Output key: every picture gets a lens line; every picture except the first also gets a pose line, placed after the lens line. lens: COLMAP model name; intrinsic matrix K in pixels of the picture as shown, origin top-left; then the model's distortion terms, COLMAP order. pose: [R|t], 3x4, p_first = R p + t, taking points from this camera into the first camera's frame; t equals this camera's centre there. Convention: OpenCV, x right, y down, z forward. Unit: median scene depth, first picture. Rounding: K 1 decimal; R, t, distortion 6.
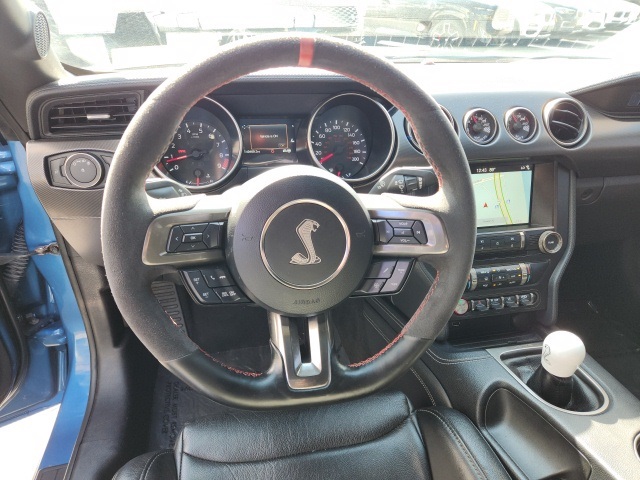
lens RADIAL K [[427.7, 0, 317.0], [0, 427.7, 242.8], [0, 0, 1]] dist [0.078130, -0.066118]
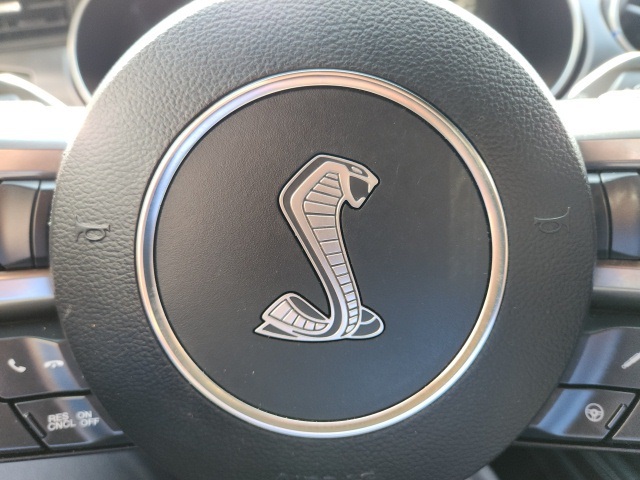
lens RADIAL K [[443.8, 0, 313.1], [0, 443.8, 242.0], [0, 0, 1]] dist [0.004067, -0.003066]
pose [[0.976108, 0.010135, -0.217050, 0.017482], [-0.016293, 0.999513, -0.026598, 0.000218], [0.216675, 0.029499, 0.975798, 0.535310]]
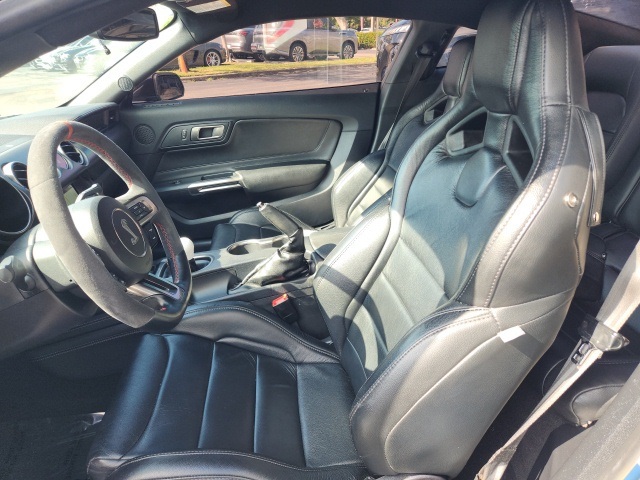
lens RADIAL K [[427.7, 0, 317.0], [0, 427.7, 242.8], [0, 0, 1]] dist [0.078130, -0.066118]
pose [[0.104204, -0.453688, 0.885047, -1.044860], [0.521266, 0.782786, 0.339894, -0.112534], [-0.847008, 0.425927, 0.318062, -0.123348]]
